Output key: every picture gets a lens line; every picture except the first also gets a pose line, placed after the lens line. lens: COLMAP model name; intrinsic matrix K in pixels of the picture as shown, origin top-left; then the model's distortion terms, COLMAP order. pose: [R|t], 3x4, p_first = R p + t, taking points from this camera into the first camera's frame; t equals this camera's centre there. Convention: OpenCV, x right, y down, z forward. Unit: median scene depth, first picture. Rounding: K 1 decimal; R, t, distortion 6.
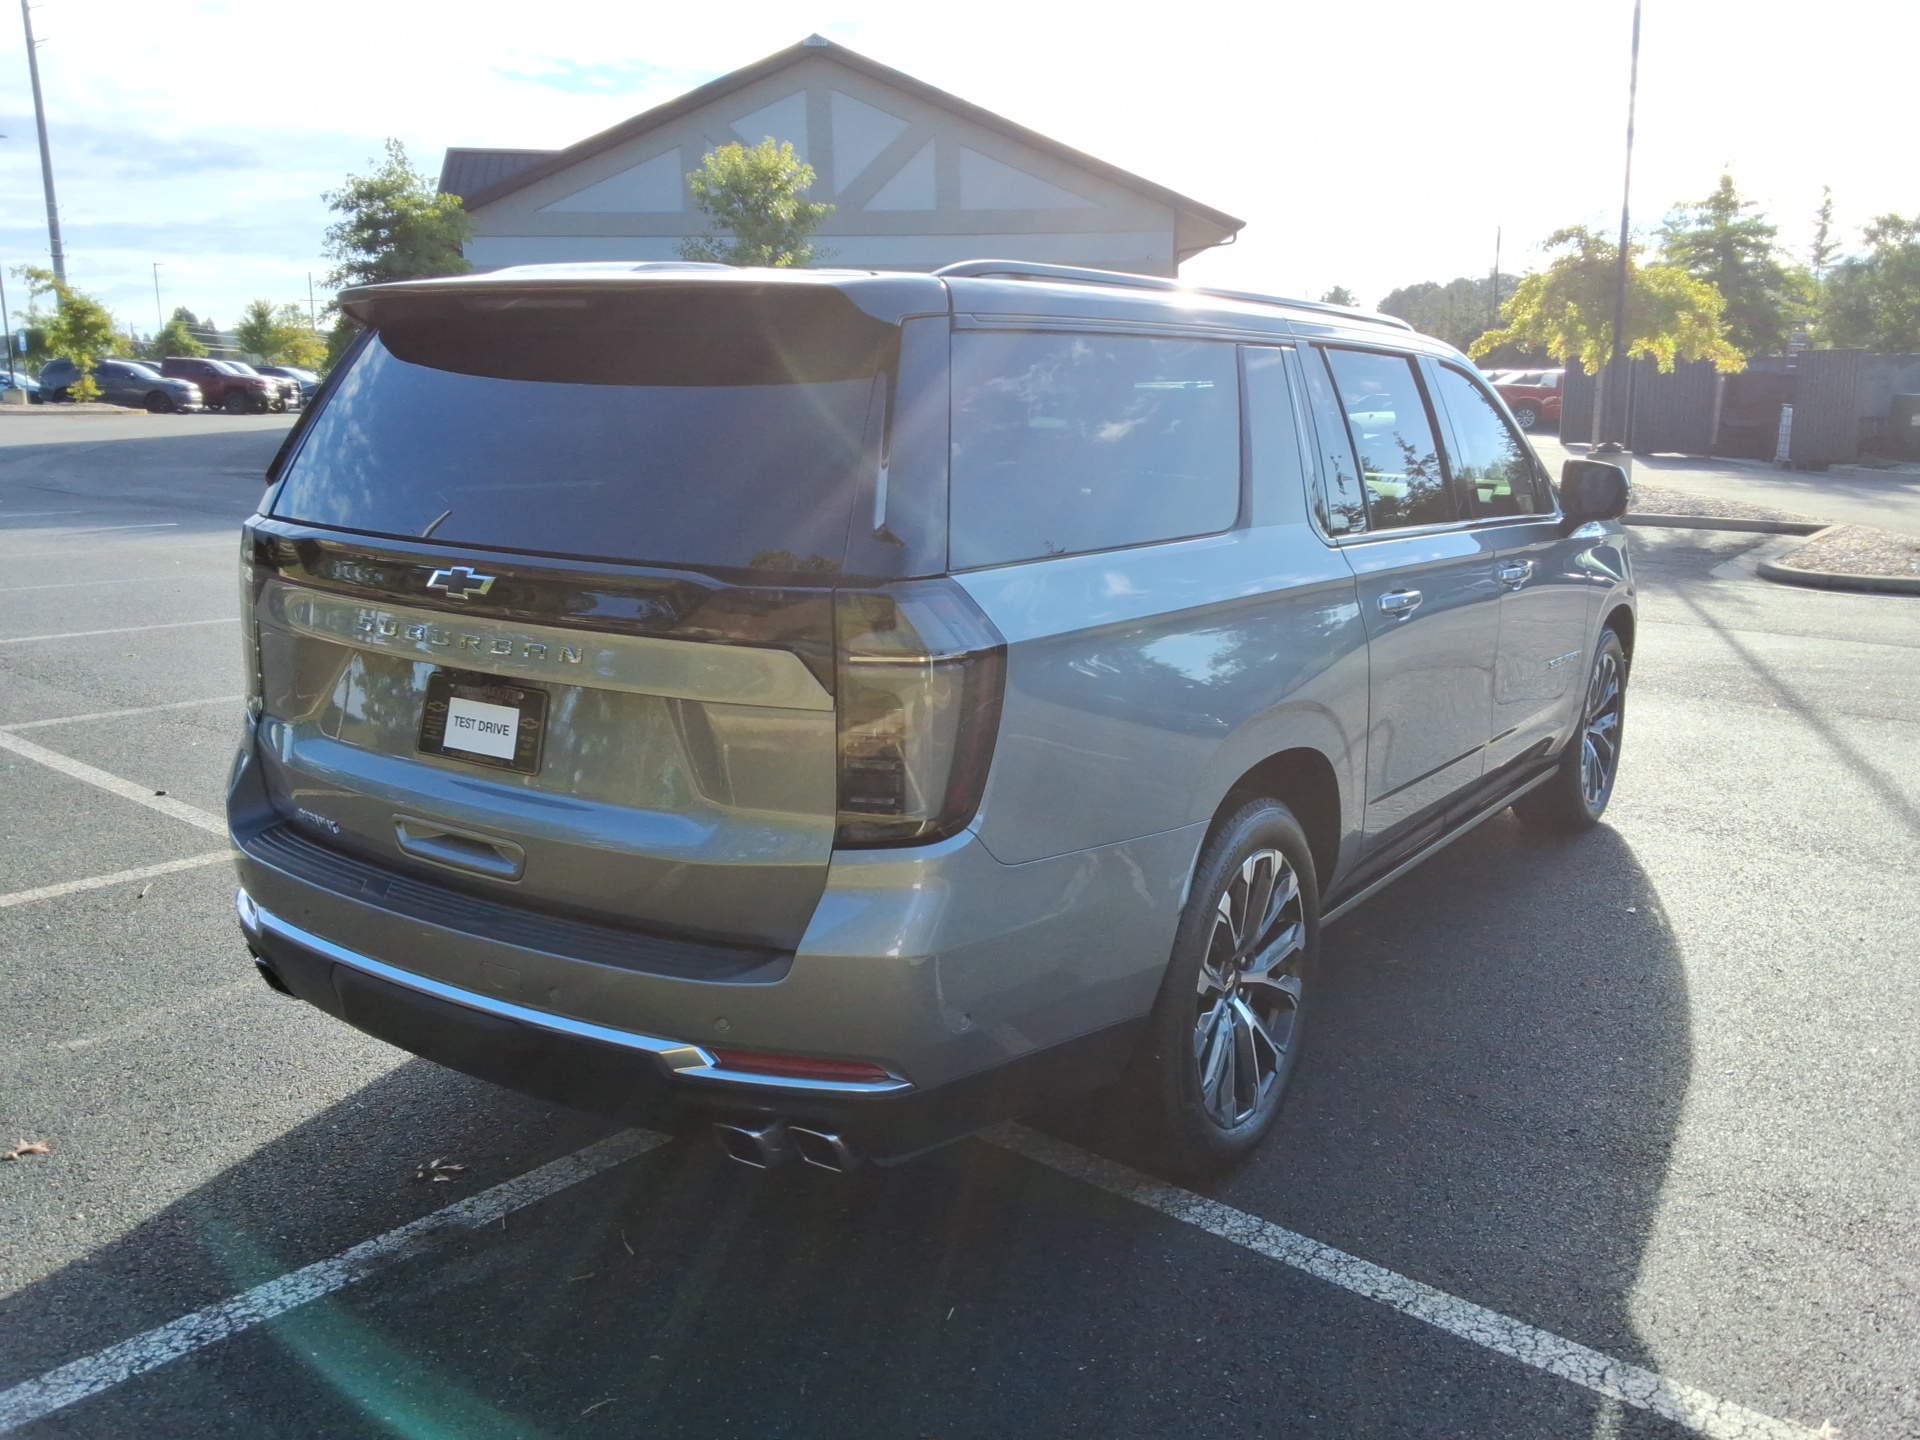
lens RADIAL K [[1564.4, 0, 976.6], [0, 1564.4, 703.7], [0, 0, 1]] dist [0.125235, -0.213023]
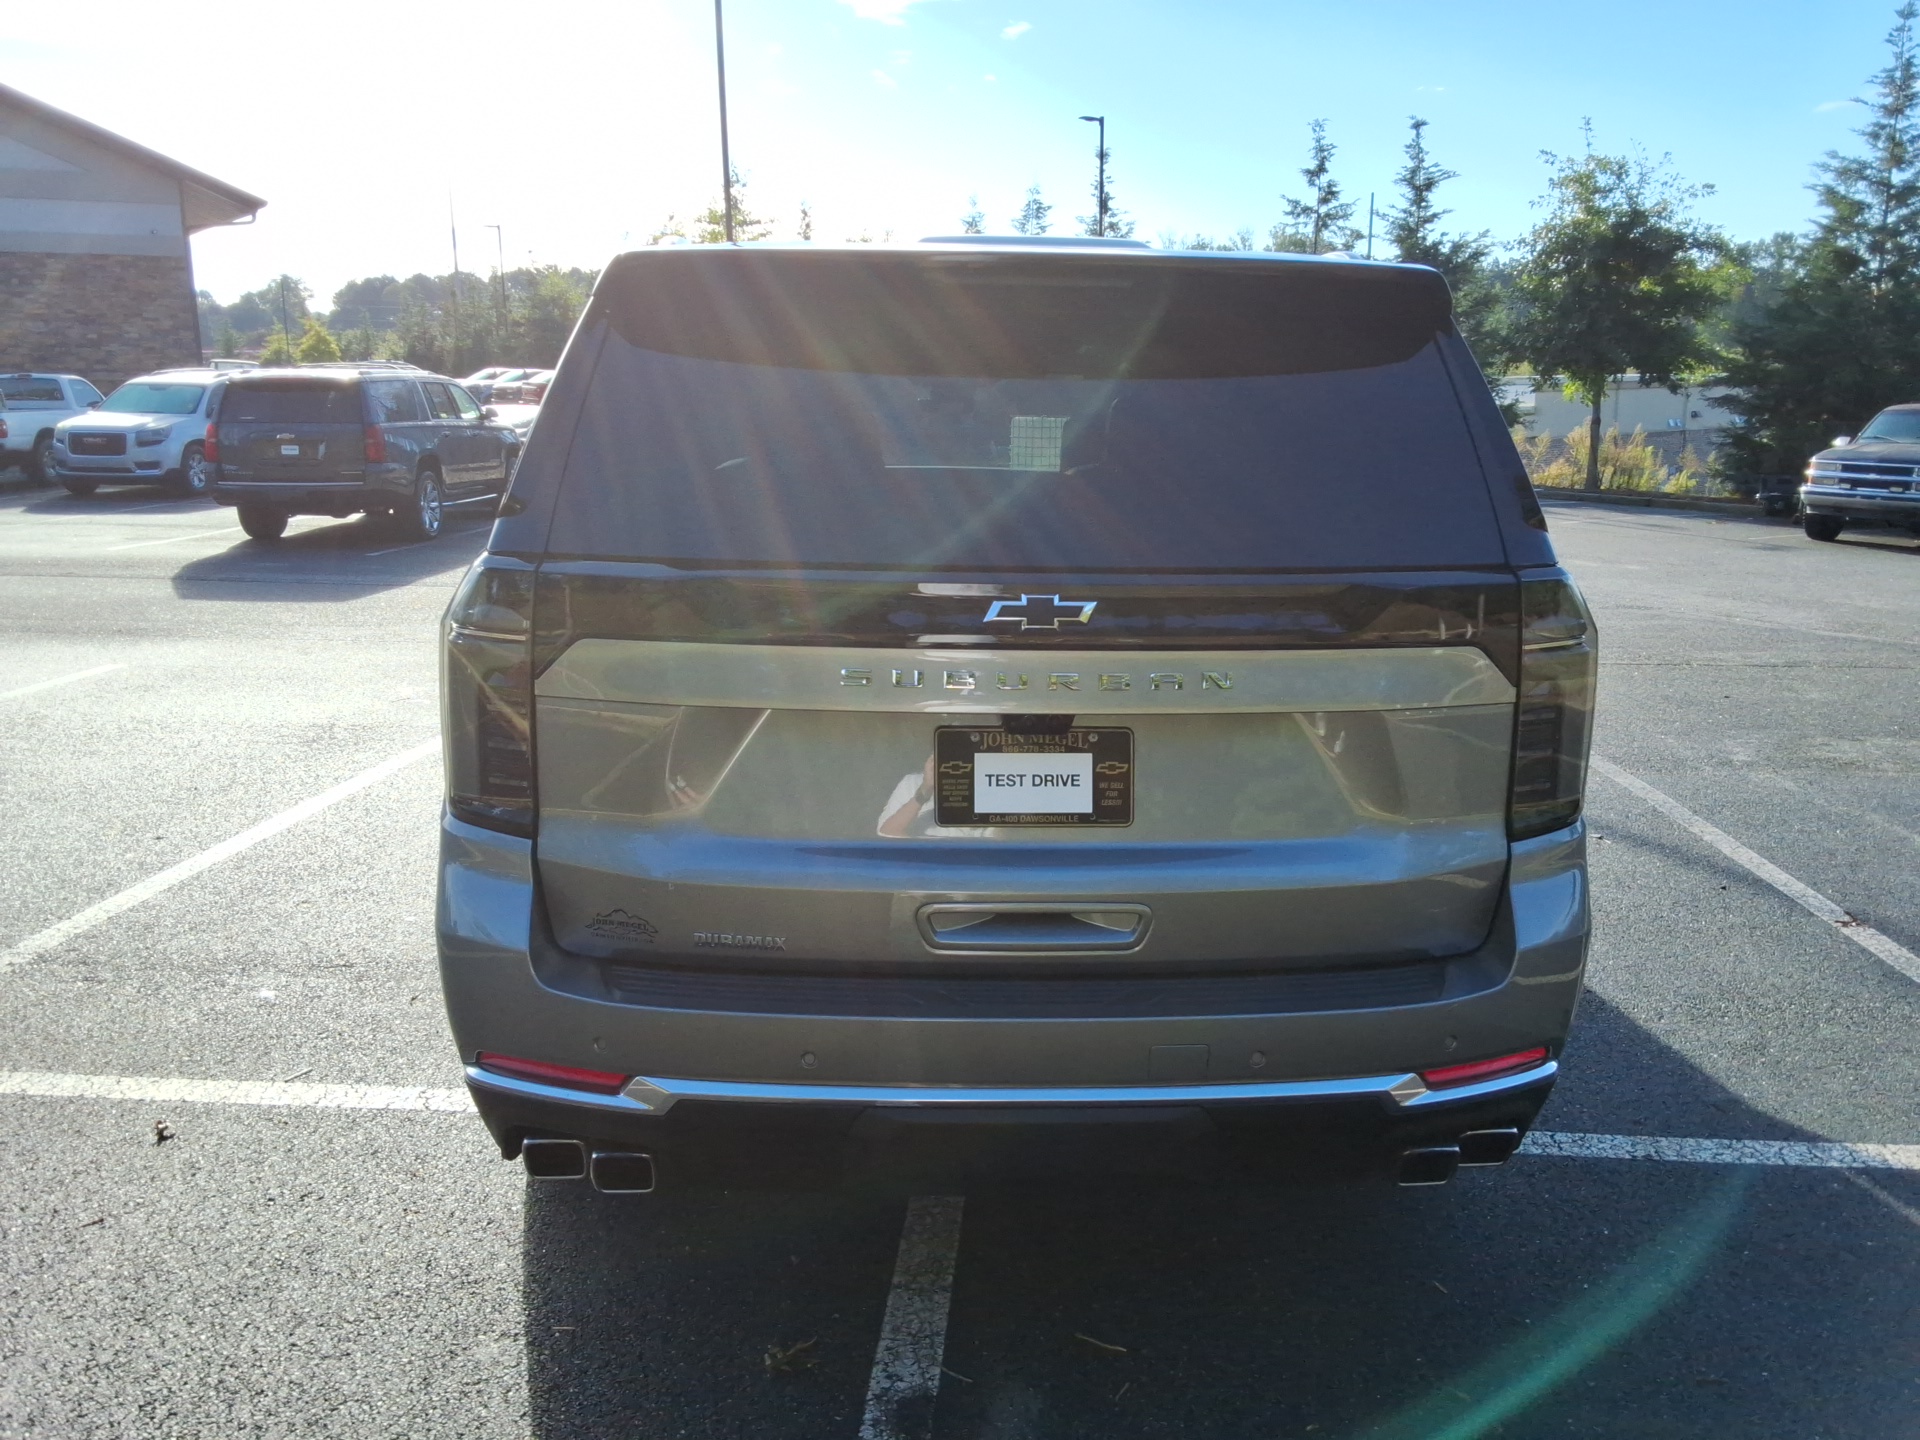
lens RADIAL K [[1551.9, 0, 1001.0], [0, 1551.9, 702.2], [0, 0, 1]] dist [0.114015, -0.158890]
pose [[0.800073, -0.116519, 0.588478, -0.824641], [0.115532, 0.992520, 0.039447, -0.063331], [-0.588673, 0.036428, 0.807550, 0.344257]]
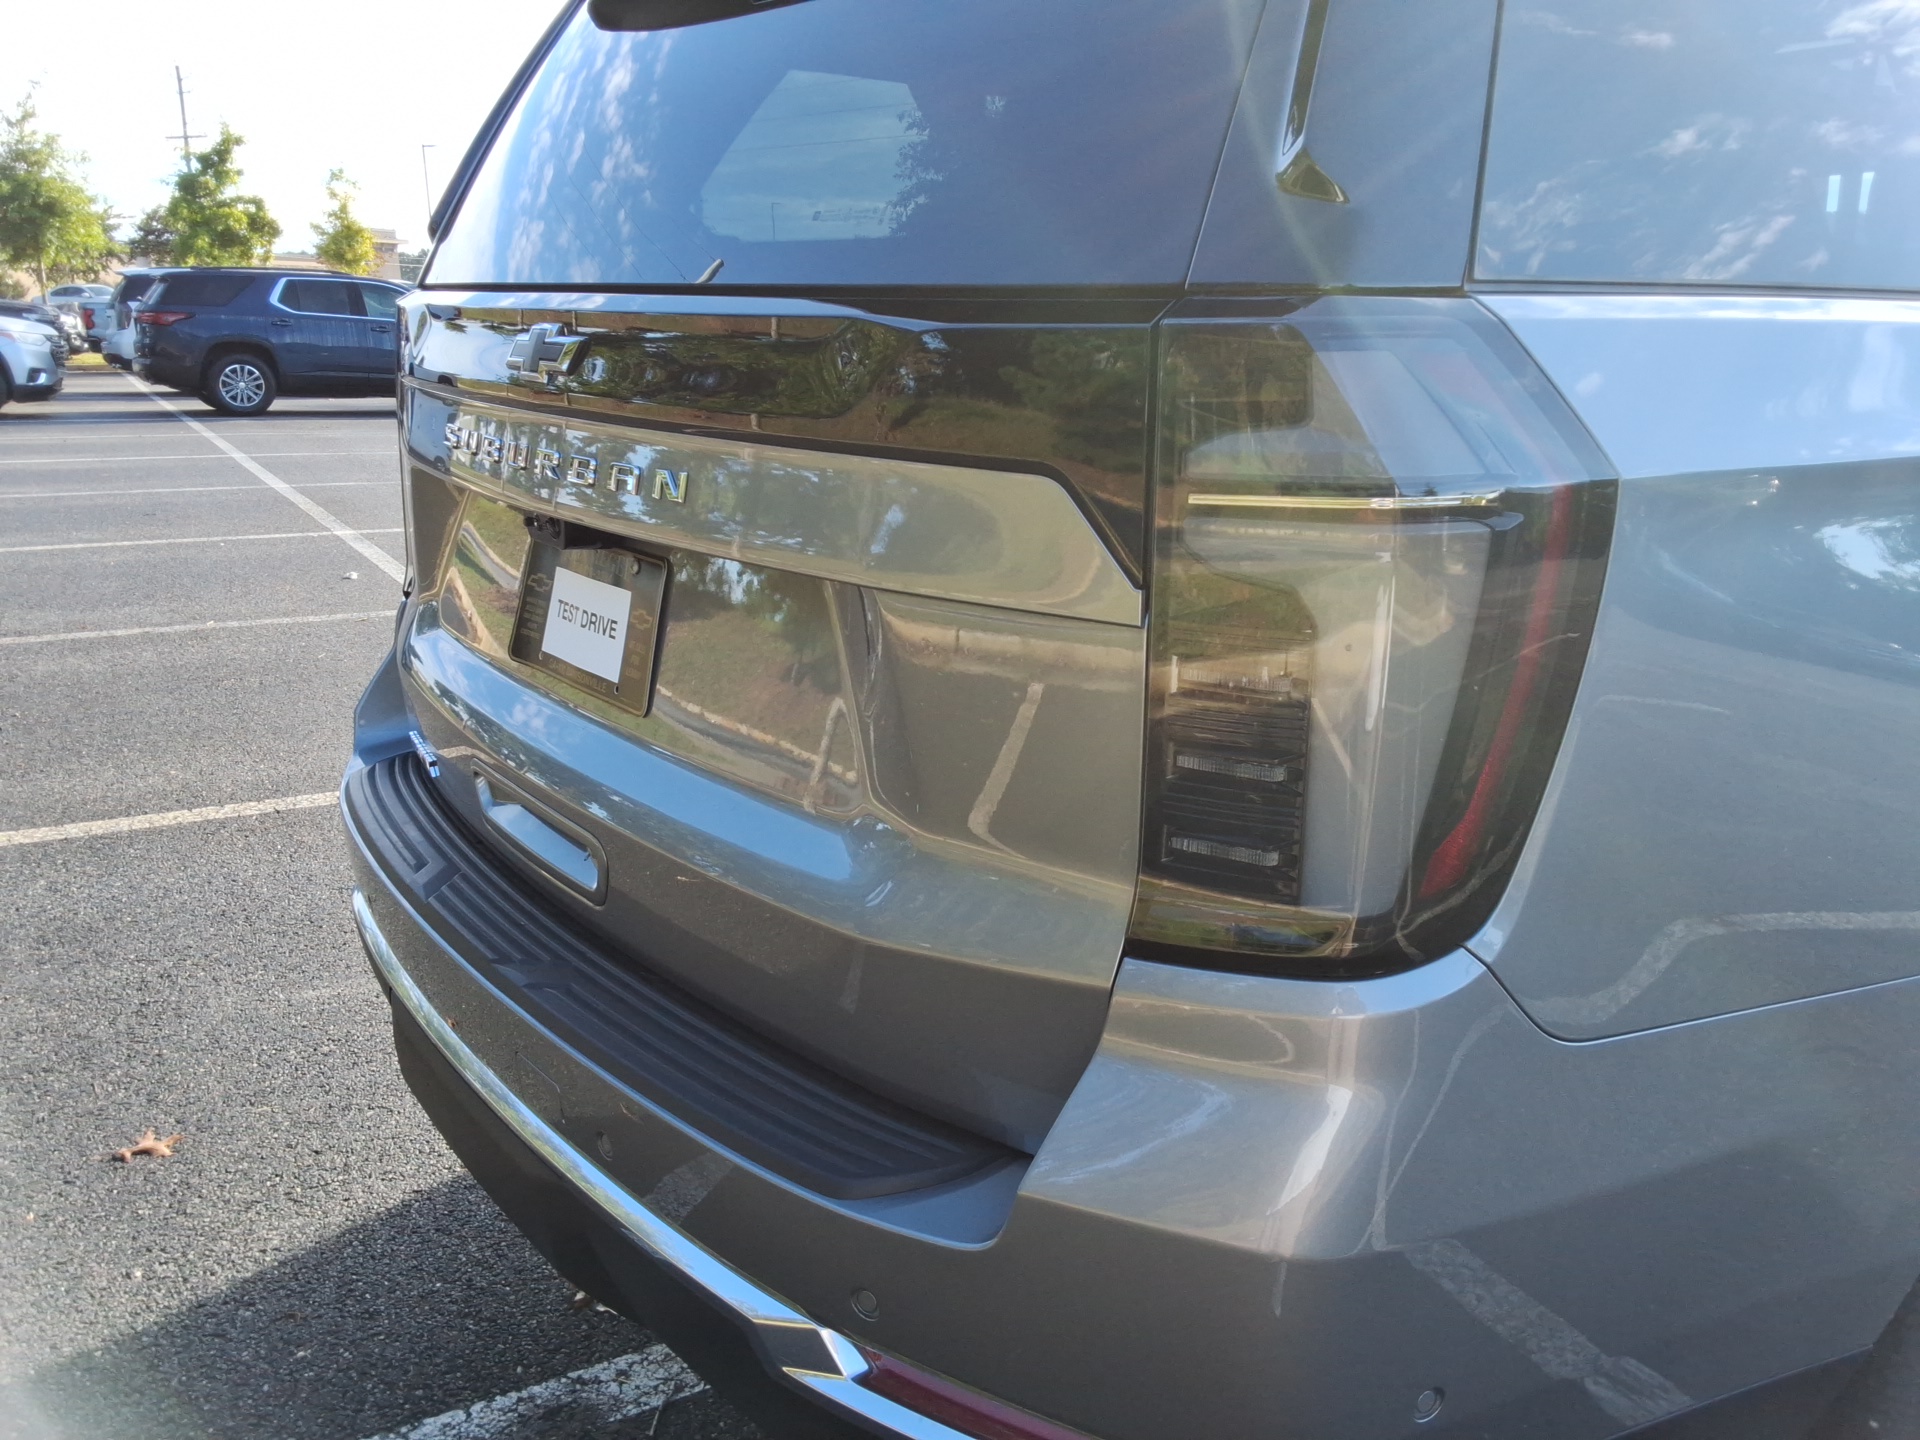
lens RADIAL K [[1539.5, 0, 979.3], [0, 1539.5, 699.6], [0, 0, 1]] dist [0.122802, -0.196293]
pose [[0.940484, 0.080017, -0.330284, 0.003170], [-0.066712, 0.996445, 0.051442, 0.004909], [0.333226, -0.026346, 0.942479, 0.534239]]
